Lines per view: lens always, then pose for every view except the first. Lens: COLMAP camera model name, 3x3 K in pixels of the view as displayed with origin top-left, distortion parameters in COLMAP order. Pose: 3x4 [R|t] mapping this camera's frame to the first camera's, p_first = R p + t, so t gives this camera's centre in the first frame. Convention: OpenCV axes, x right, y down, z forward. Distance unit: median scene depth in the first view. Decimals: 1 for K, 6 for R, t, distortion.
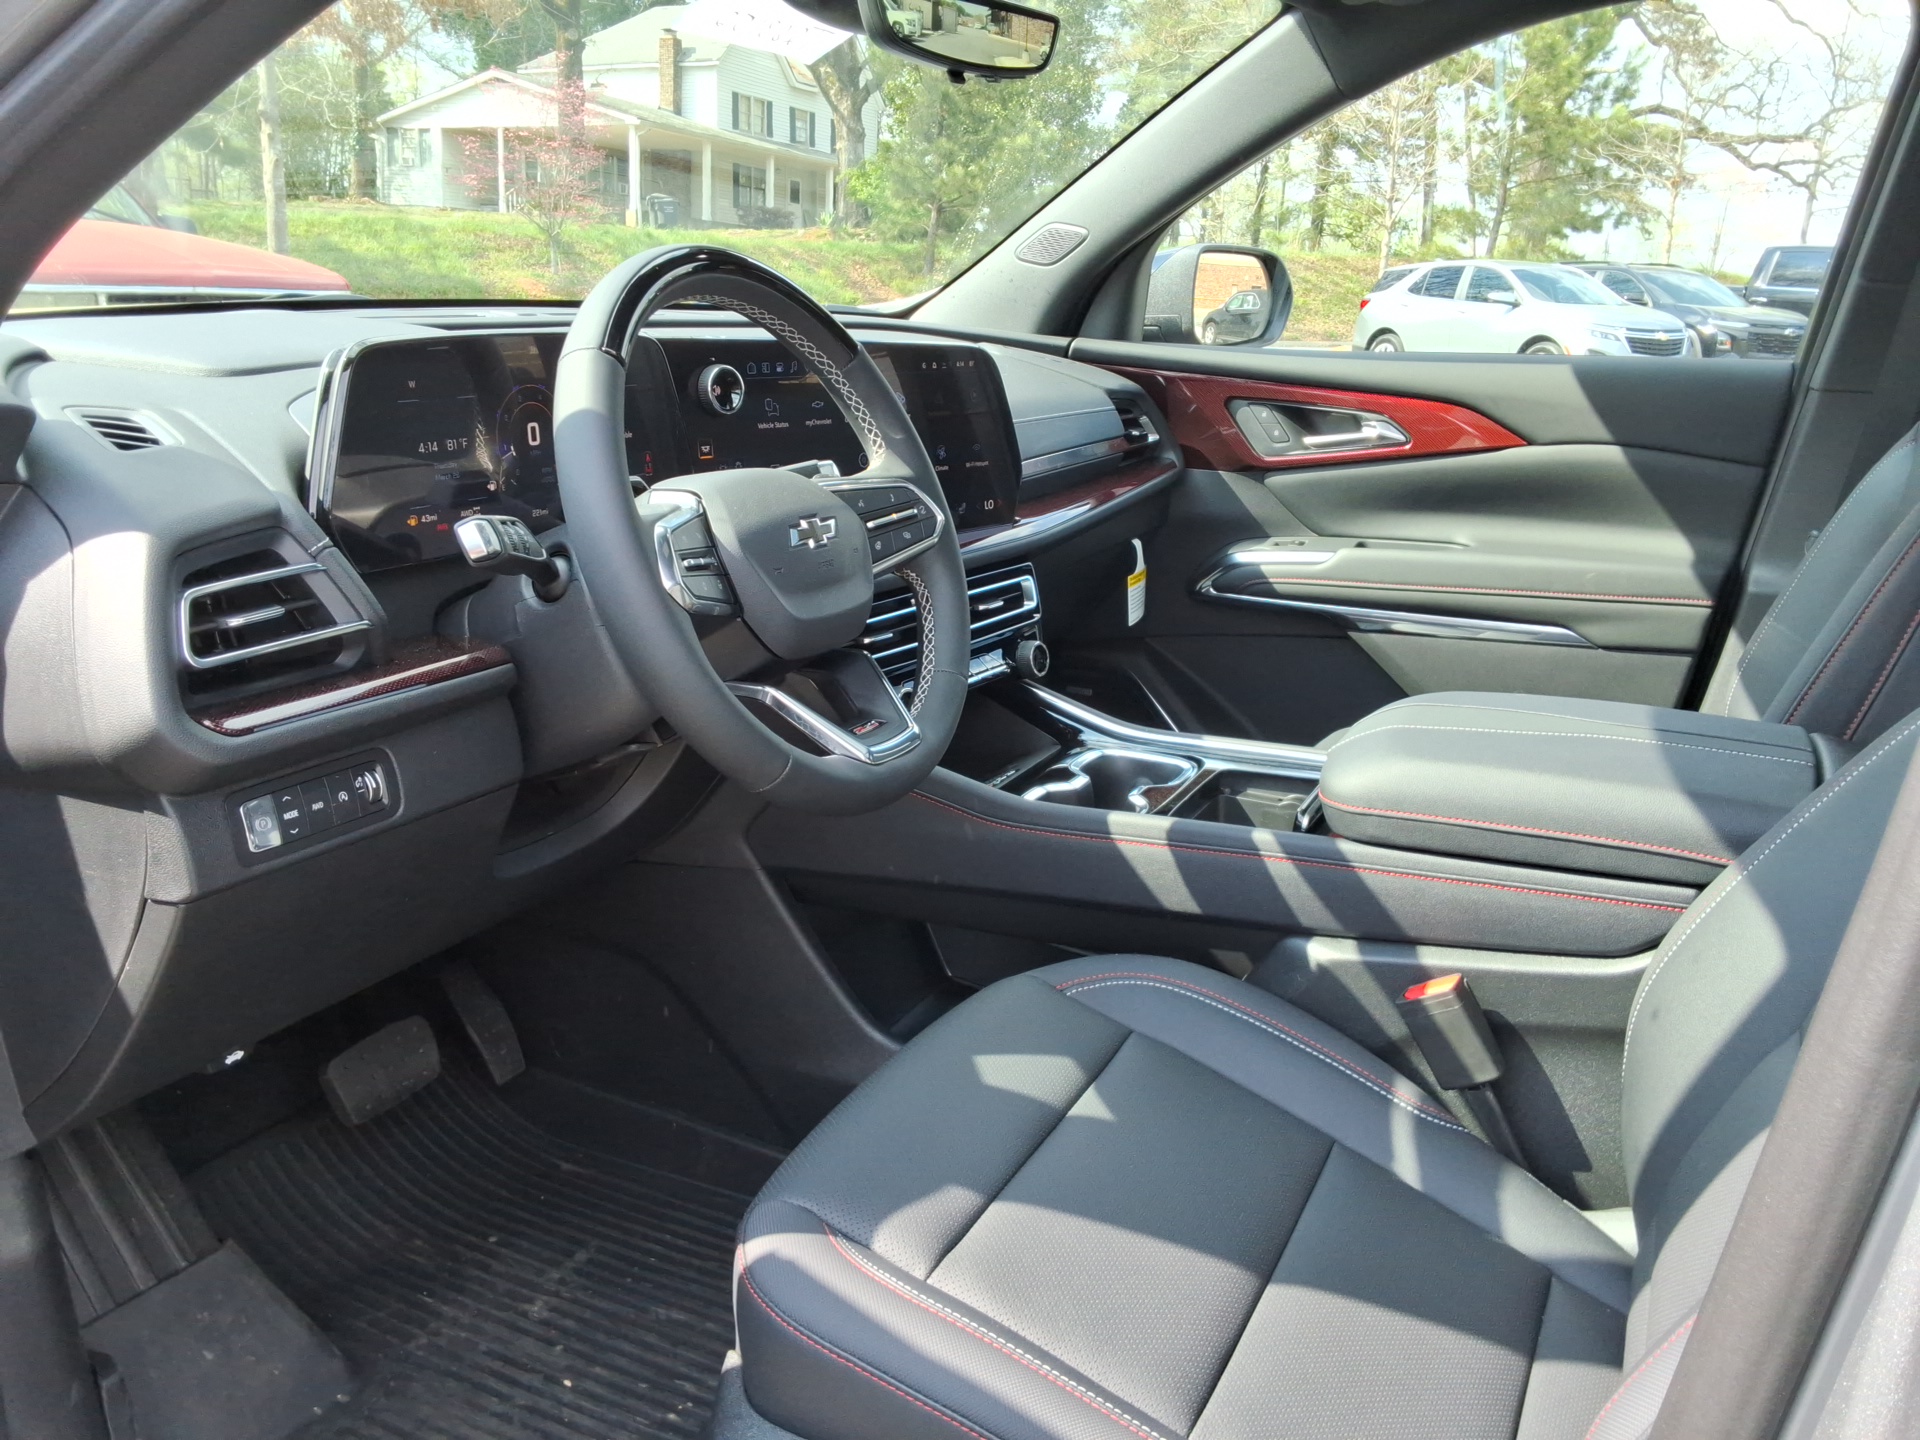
lens RADIAL K [[1546.0, 0, 990.9], [0, 1546.0, 704.3], [0, 0, 1]] dist [0.111478, -0.173290]
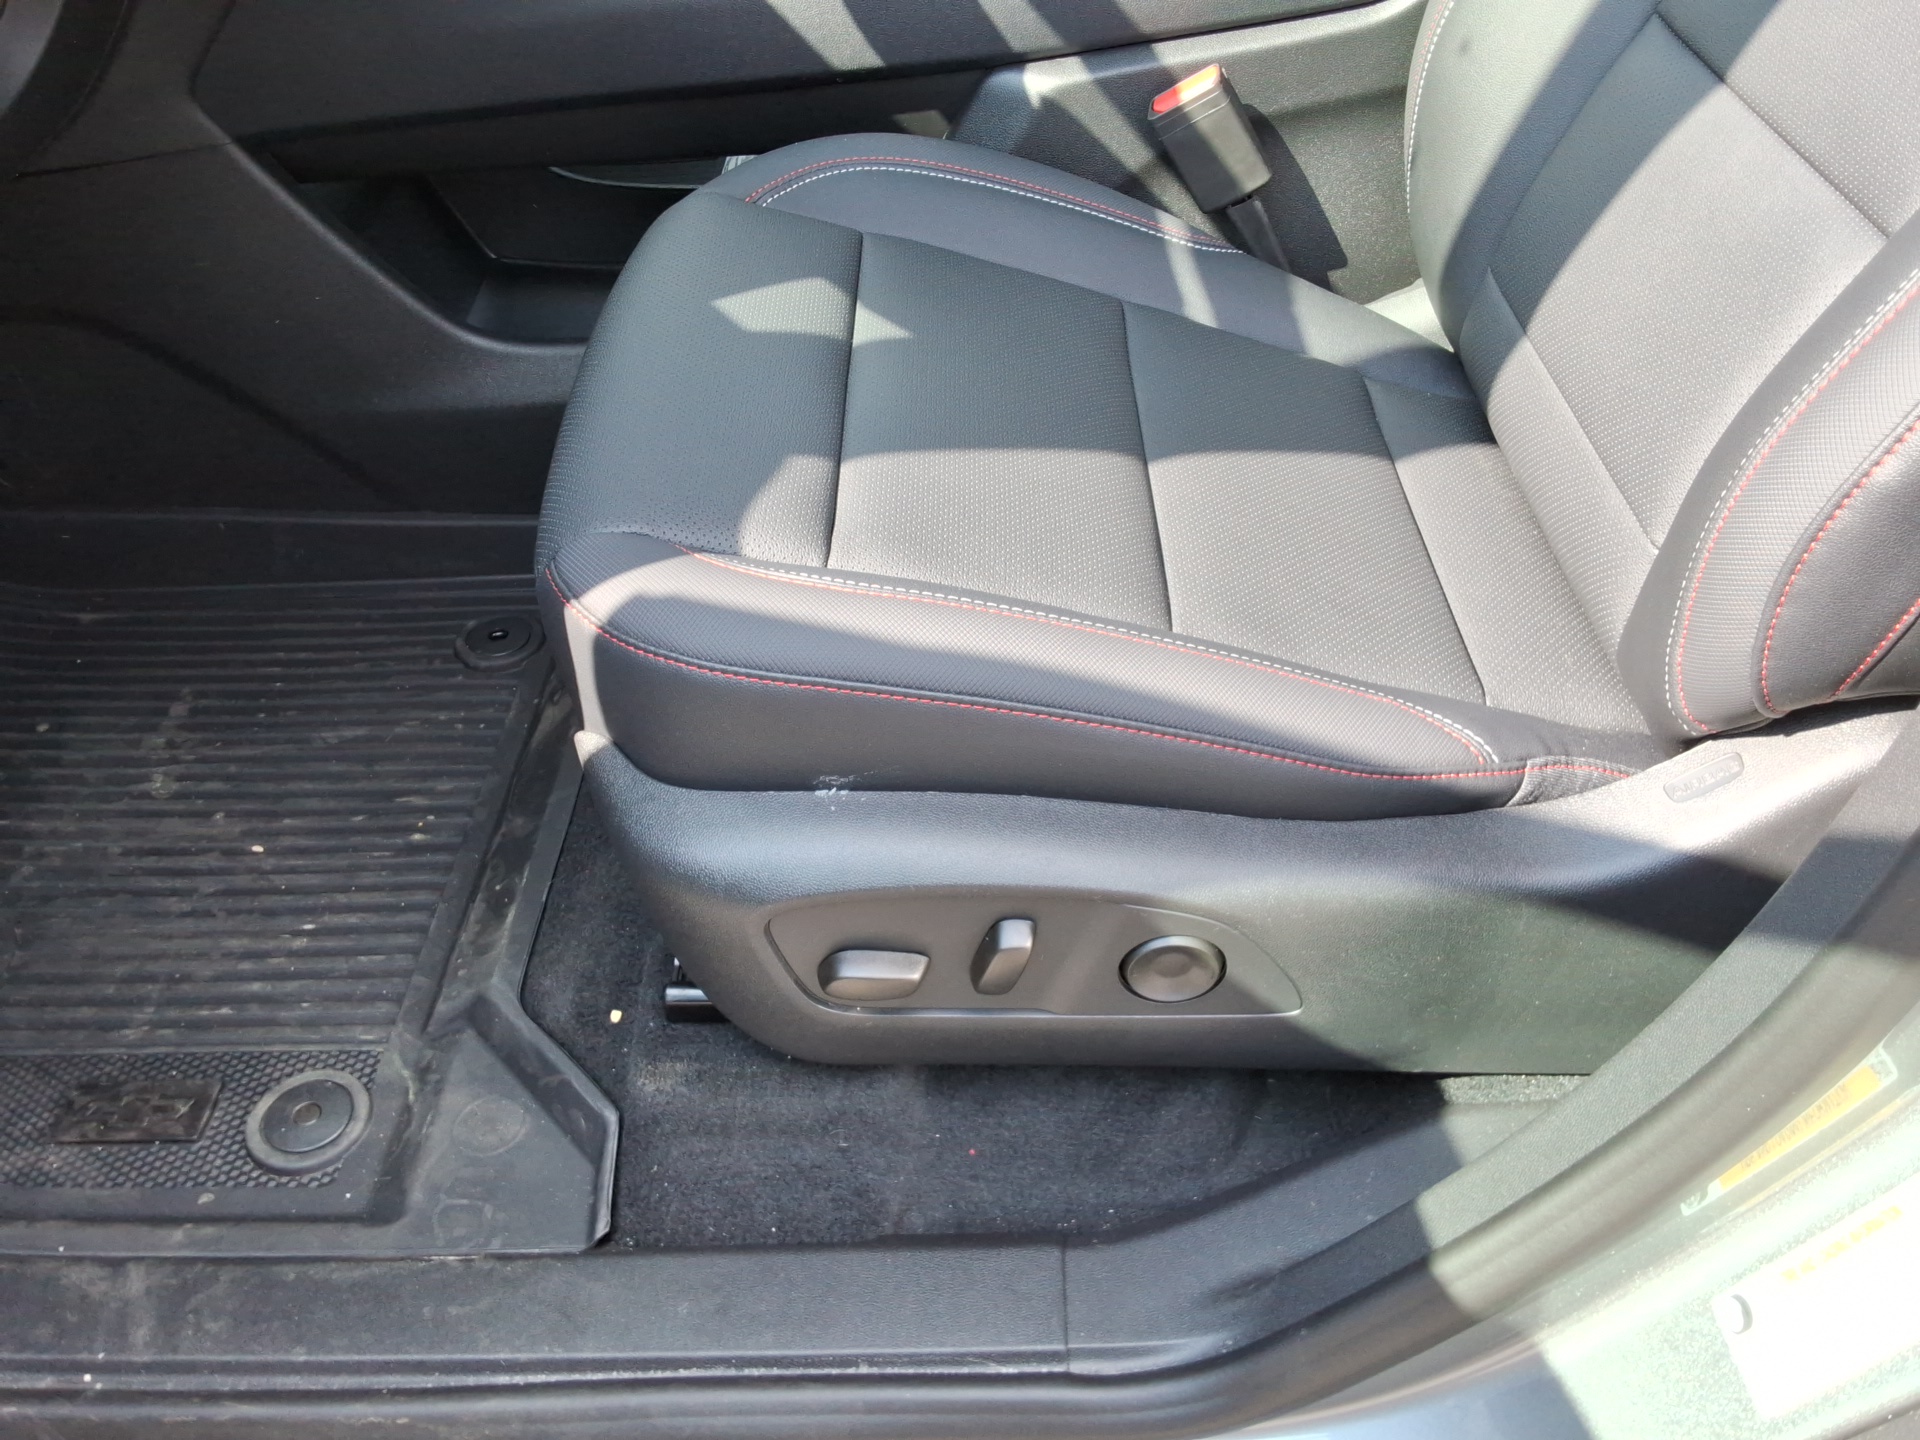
lens RADIAL K [[1546.0, 0, 943.5], [0, 1546.0, 689.3], [0, 0, 1]] dist [0.111478, -0.173290]
pose [[0.897085, -0.318385, 0.306381, -0.187776], [0.157183, 0.877983, 0.452150, 0.064083], [-0.412955, -0.357459, 0.837670, 0.242945]]
